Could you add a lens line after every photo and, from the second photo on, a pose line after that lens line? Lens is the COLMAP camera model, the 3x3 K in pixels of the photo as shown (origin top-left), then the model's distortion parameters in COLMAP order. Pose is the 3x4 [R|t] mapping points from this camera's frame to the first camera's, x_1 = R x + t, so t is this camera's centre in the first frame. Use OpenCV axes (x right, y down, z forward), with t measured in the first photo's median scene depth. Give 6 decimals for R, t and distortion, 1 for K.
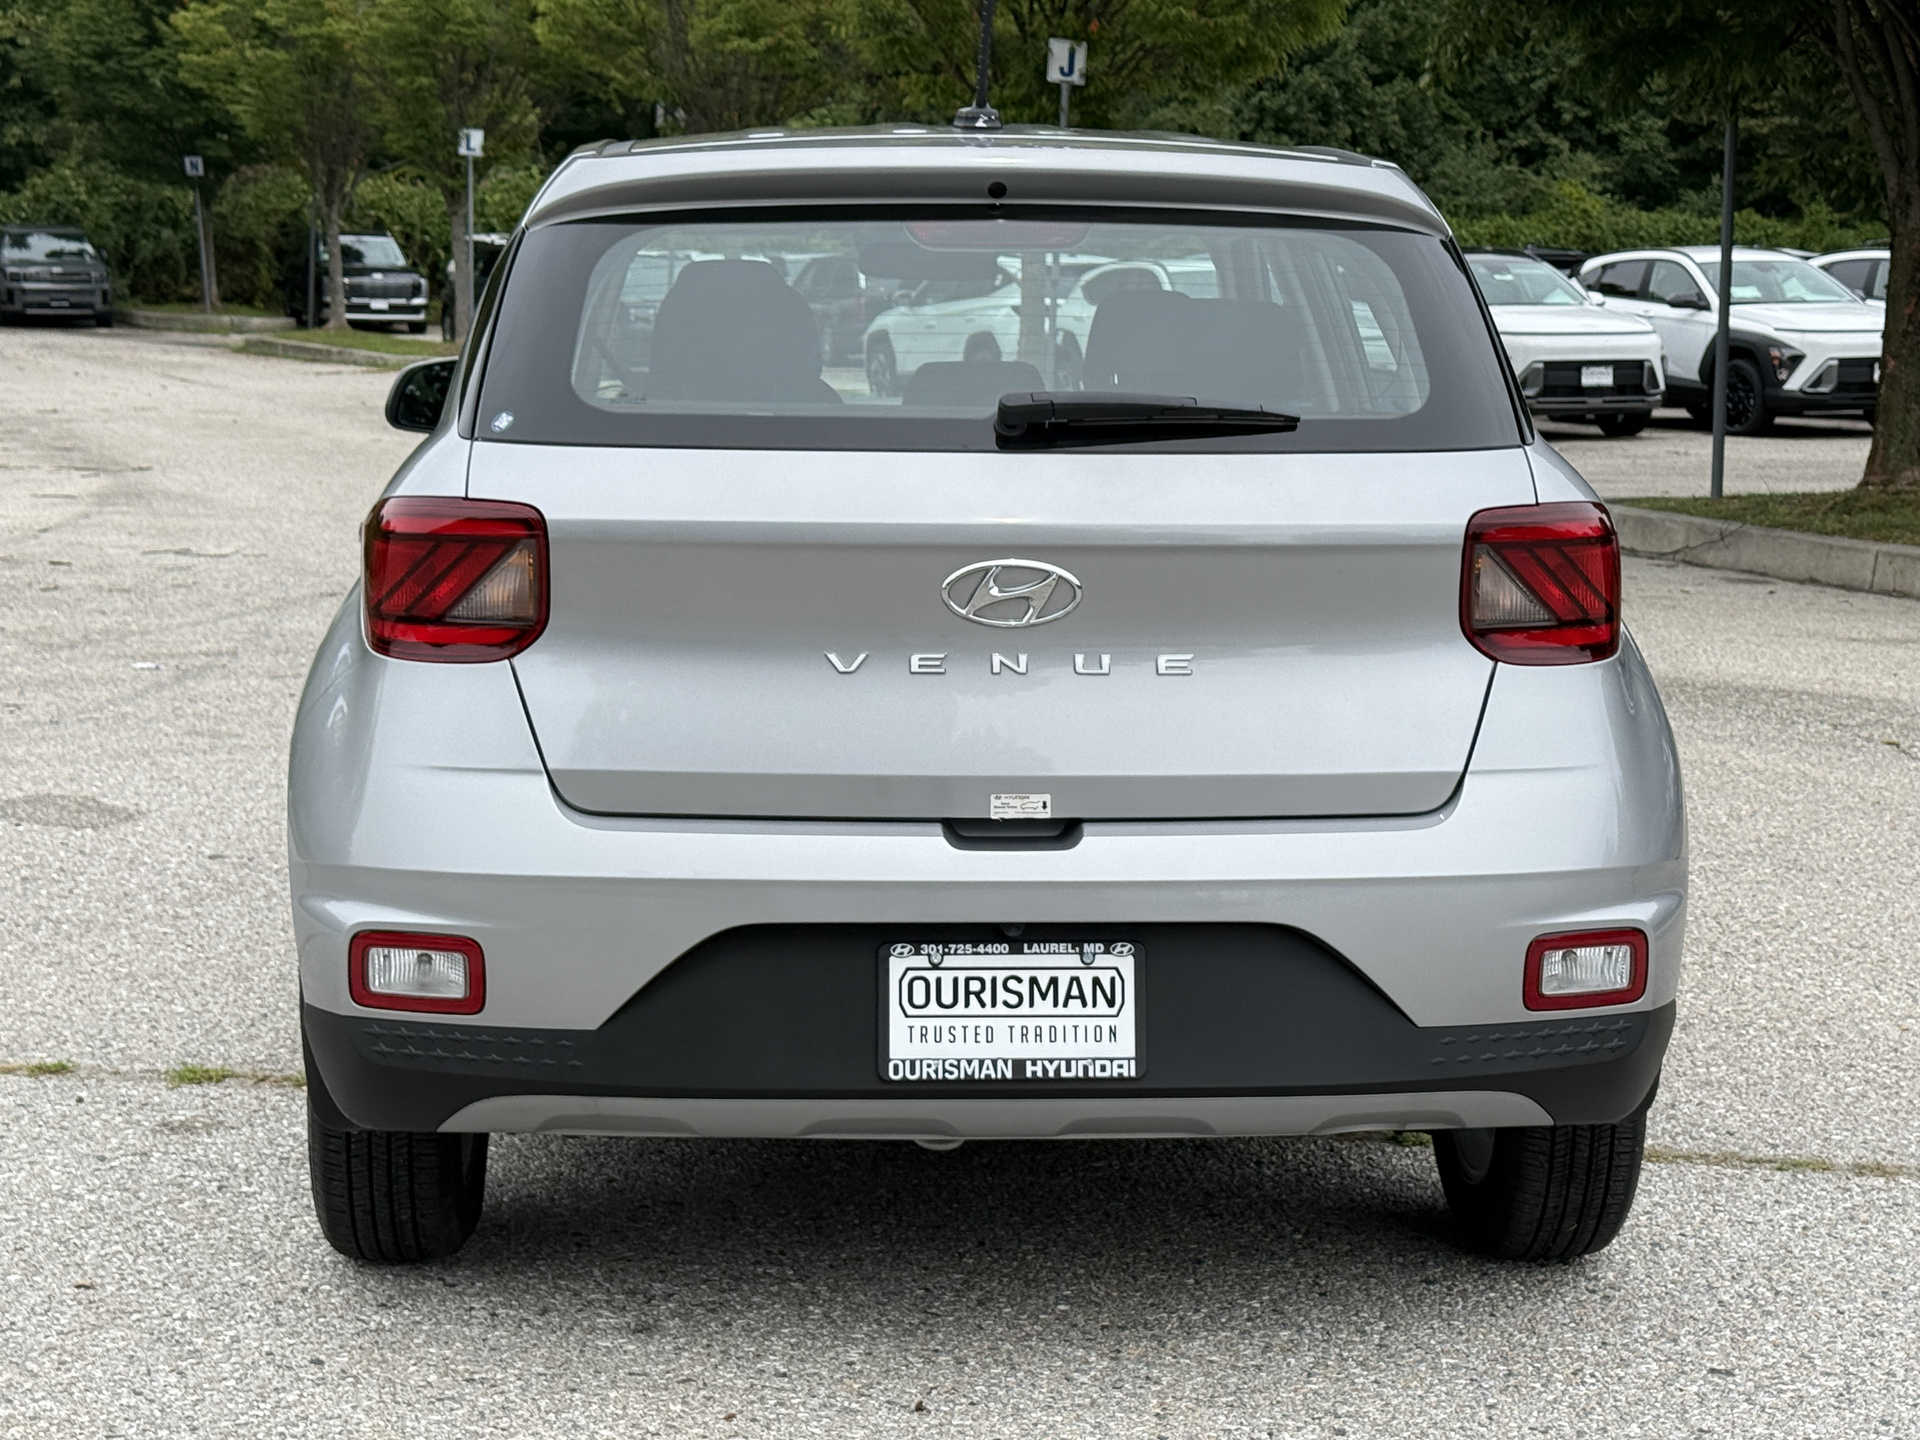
lens RADIAL K [[3128.0, 0, 966.8], [0, 3128.0, 711.3], [0, 0, 1]] dist [0.153907, 0.000000]
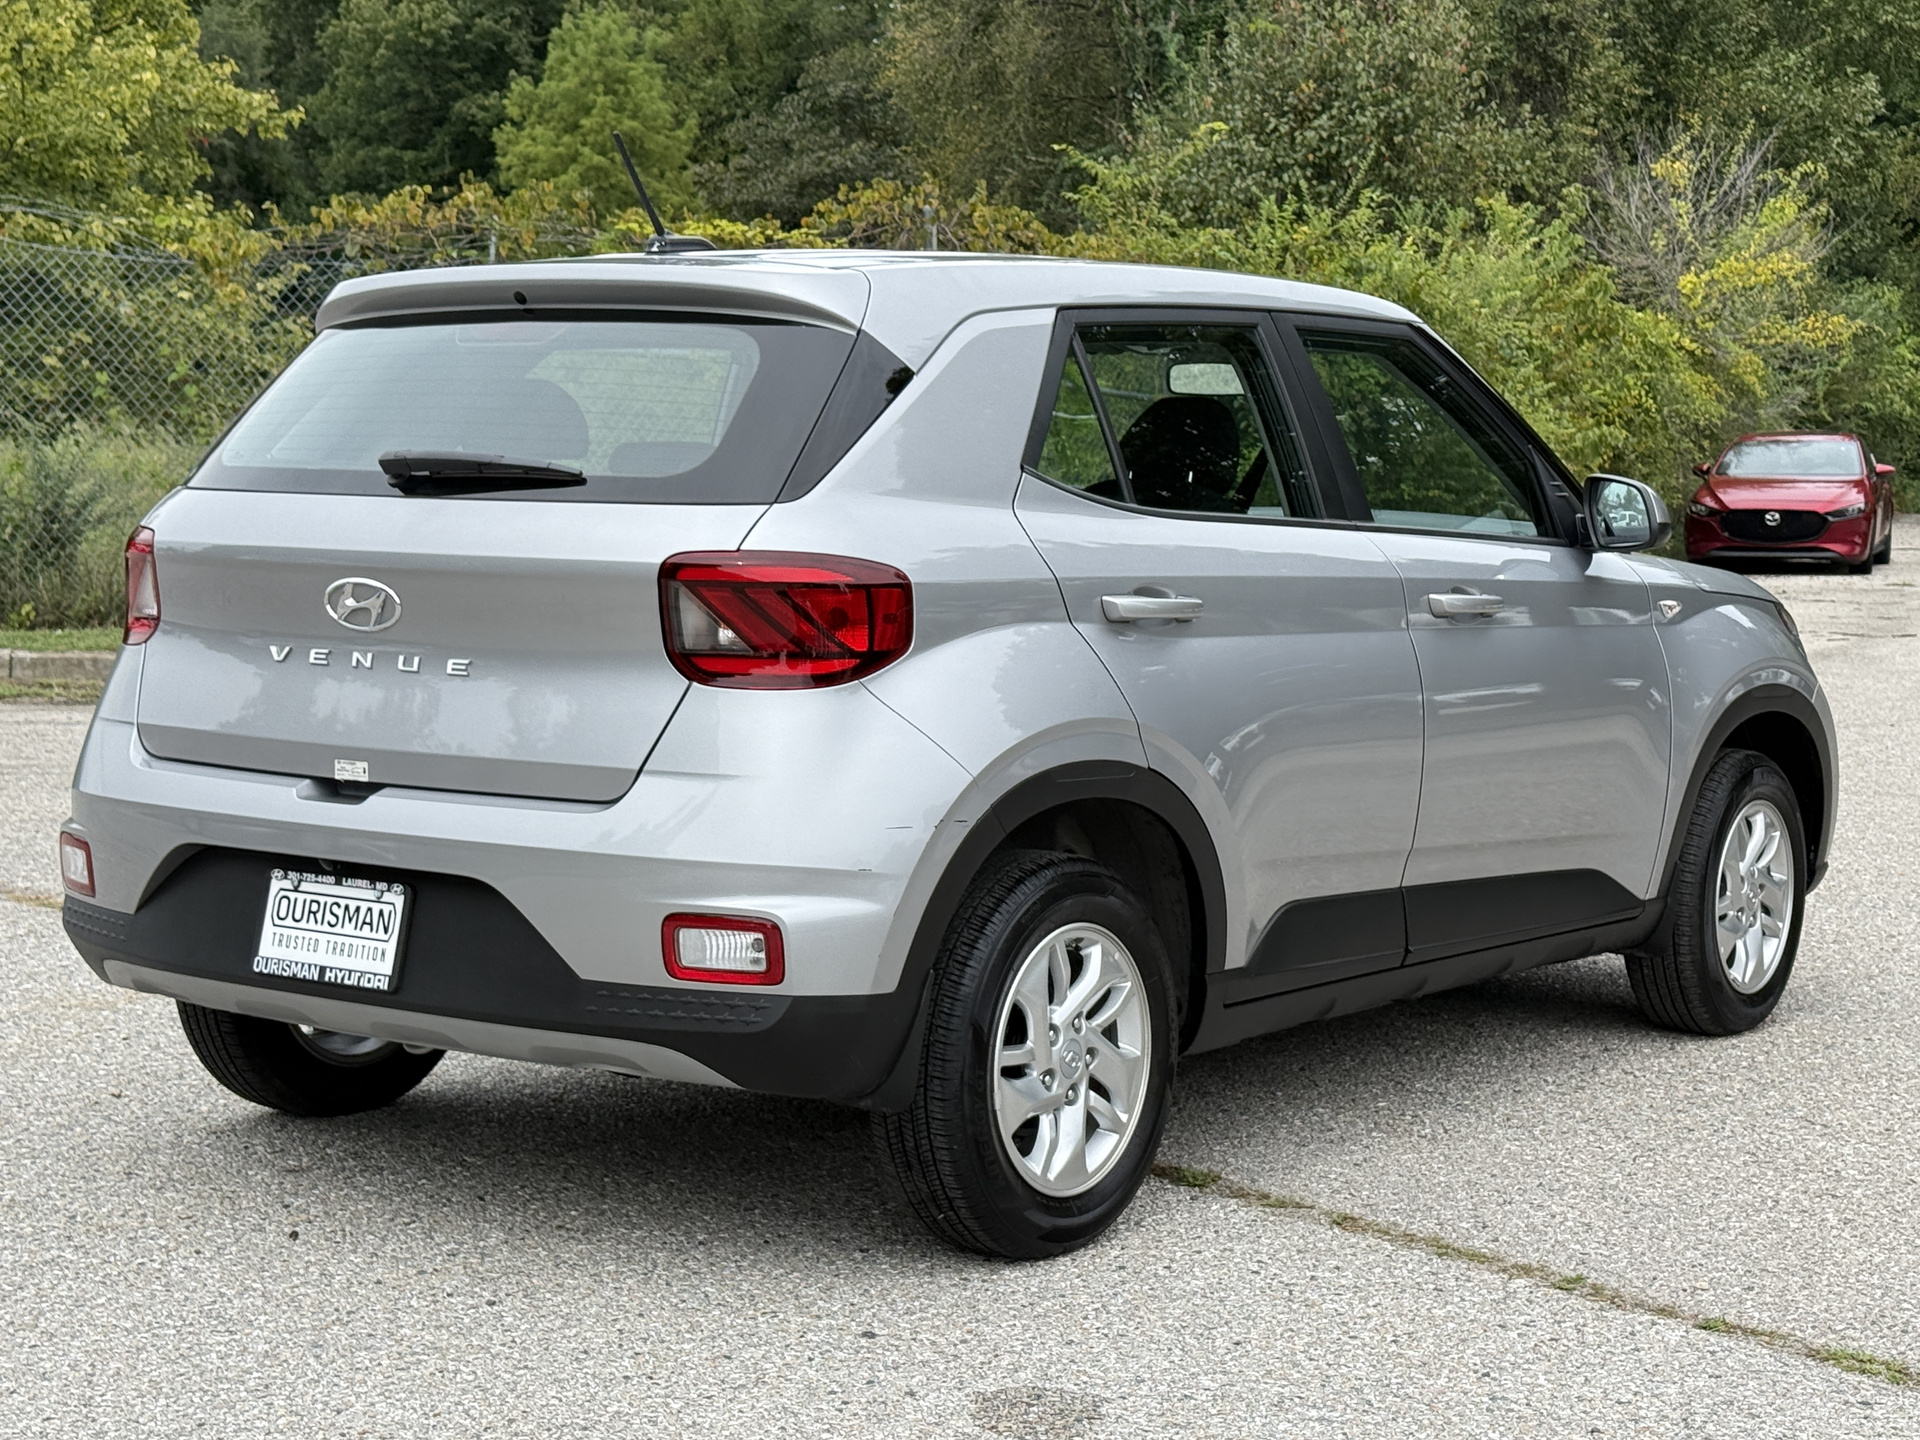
lens RADIAL K [[3128.0, 0, 993.7], [0, 3128.0, 632.0], [0, 0, 1]] dist [0.153907, 0.000000]
pose [[0.770462, 0.038339, -0.636333, 1.038553], [-0.082837, 0.995748, -0.040304, 0.004095], [0.632081, 0.083764, 0.770361, 0.166516]]
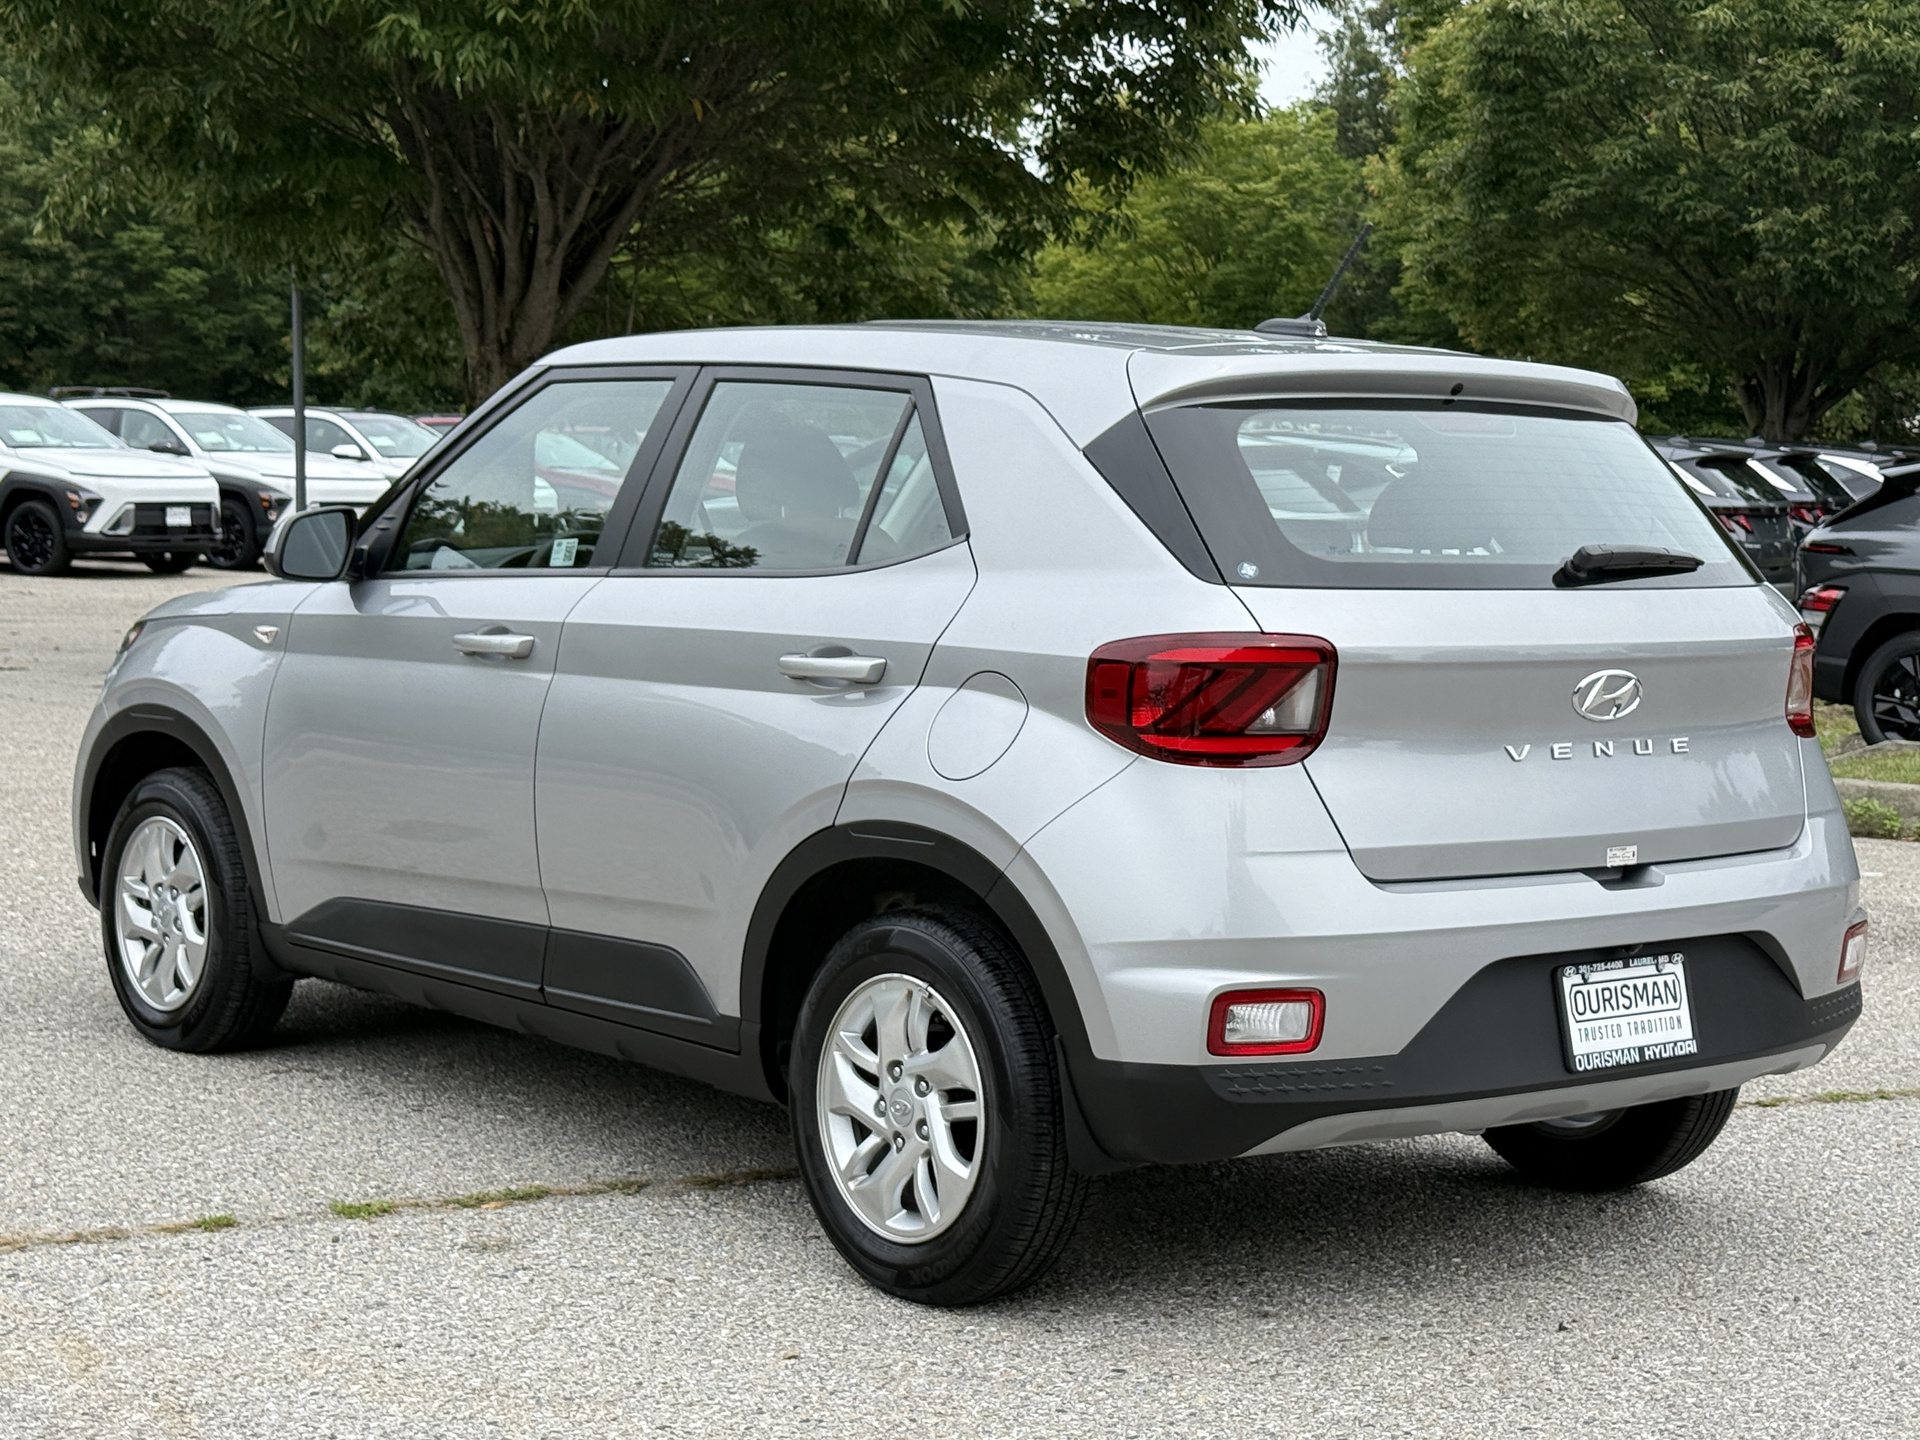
lens RADIAL K [[3128.0, 0, 954.0], [0, 3128.0, 729.4], [0, 0, 1]] dist [0.153907, 0.000000]
pose [[0.808468, -0.035763, 0.587452, -0.990302], [0.058232, 0.998115, -0.019378, -0.013649], [-0.585652, 0.049875, 0.809027, 0.084831]]
